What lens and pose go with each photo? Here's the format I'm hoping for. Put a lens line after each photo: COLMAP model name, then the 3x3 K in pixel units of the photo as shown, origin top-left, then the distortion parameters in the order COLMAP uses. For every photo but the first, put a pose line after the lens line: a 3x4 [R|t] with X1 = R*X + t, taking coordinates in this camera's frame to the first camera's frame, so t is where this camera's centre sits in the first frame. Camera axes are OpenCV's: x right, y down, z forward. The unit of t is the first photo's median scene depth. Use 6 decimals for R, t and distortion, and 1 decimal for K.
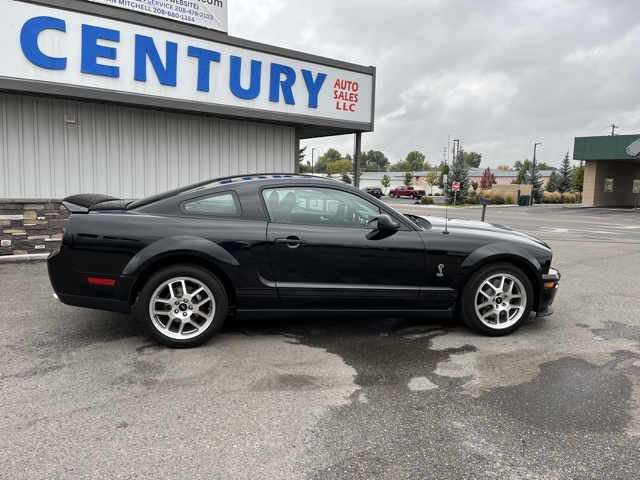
lens RADIAL K [[479.1, 0, 320.0], [0, 479.1, 240.0], [0, 0, 1]] dist [0.077497, -0.102917]
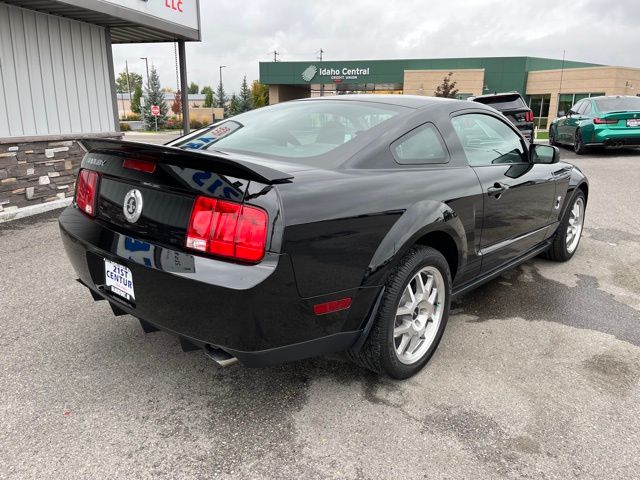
lens RADIAL K [[479.3, 0, 315.3], [0, 479.3, 239.5], [0, 0, 1]] dist [0.078908, -0.107645]
pose [[0.794256, -0.170916, 0.583049, -0.377197], [0.081743, 0.980954, 0.176204, -0.039343], [-0.602060, -0.092291, 0.793099, 0.299344]]
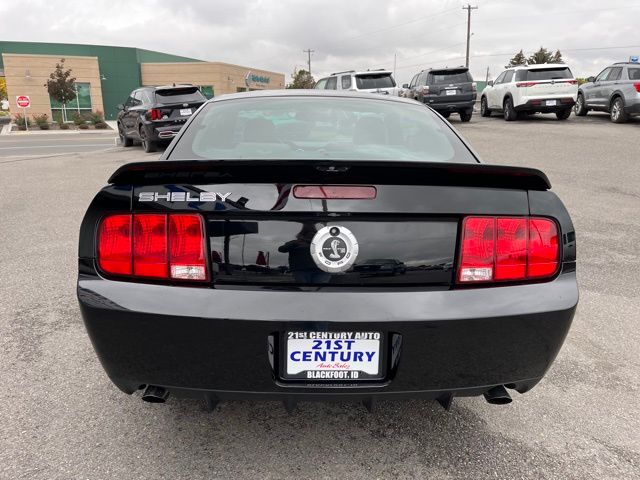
lens RADIAL K [[479.3, 0, 315.3], [0, 479.3, 239.5], [0, 0, 1]] dist [0.078908, -0.107645]
pose [[0.154892, -0.287551, 0.945158, -0.482045], [0.117410, 0.955281, 0.271390, -0.076874], [-0.980930, 0.068935, 0.181727, 0.562086]]
